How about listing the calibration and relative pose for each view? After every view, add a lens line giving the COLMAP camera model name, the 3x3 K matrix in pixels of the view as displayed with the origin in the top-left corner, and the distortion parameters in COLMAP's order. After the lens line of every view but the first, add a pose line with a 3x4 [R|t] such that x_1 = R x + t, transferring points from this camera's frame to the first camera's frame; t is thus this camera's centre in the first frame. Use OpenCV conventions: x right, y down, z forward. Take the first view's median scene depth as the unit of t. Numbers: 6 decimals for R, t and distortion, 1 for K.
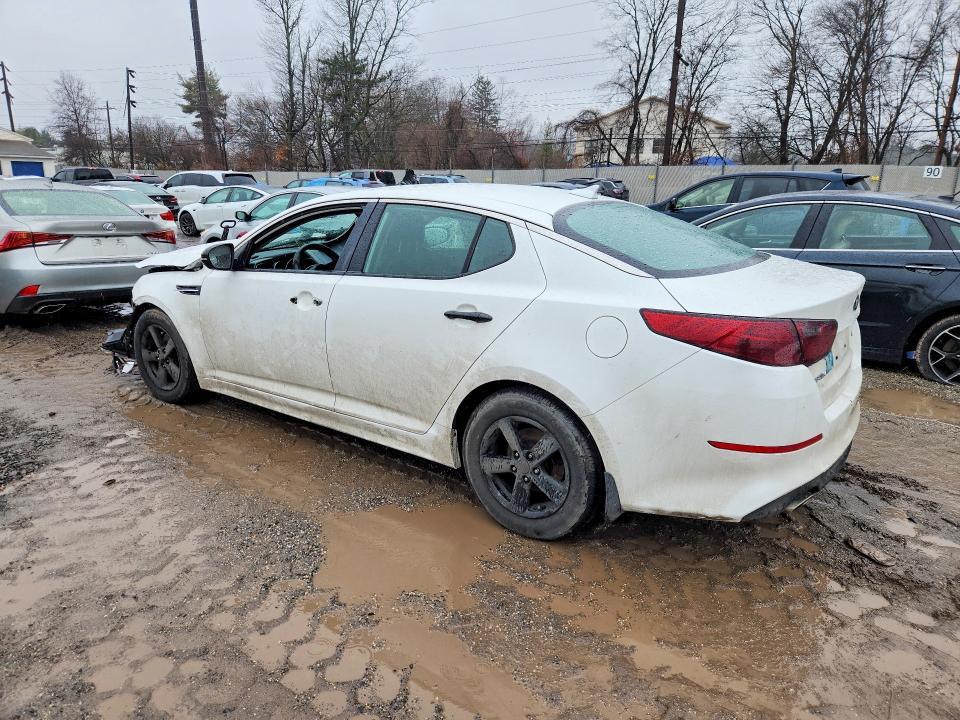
lens RADIAL K [[726.5, 0, 480.0], [0, 726.5, 360.0], [0, 0, 1]] dist [0.011882, -0.002104]
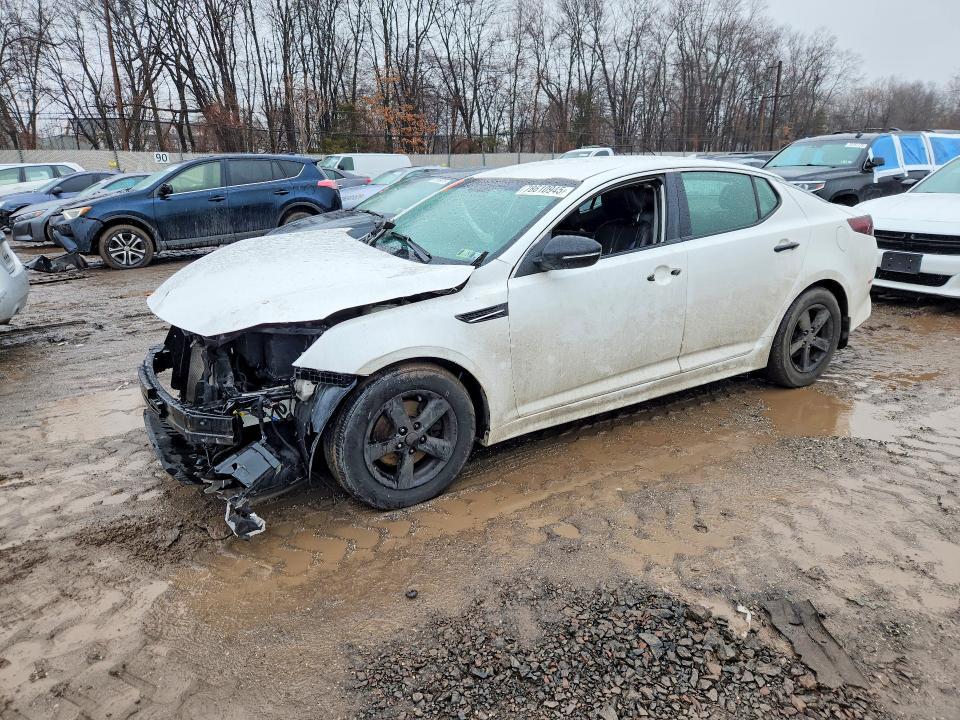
lens RADIAL K [[726.5, 0, 480.0], [0, 726.5, 360.0], [0, 0, 1]] dist [0.011882, -0.002104]
pose [[0.310566, -0.269147, 0.911651, -1.238508], [0.259254, 0.946699, 0.191176, -0.222922], [-0.914514, 0.176976, 0.363790, 0.870938]]
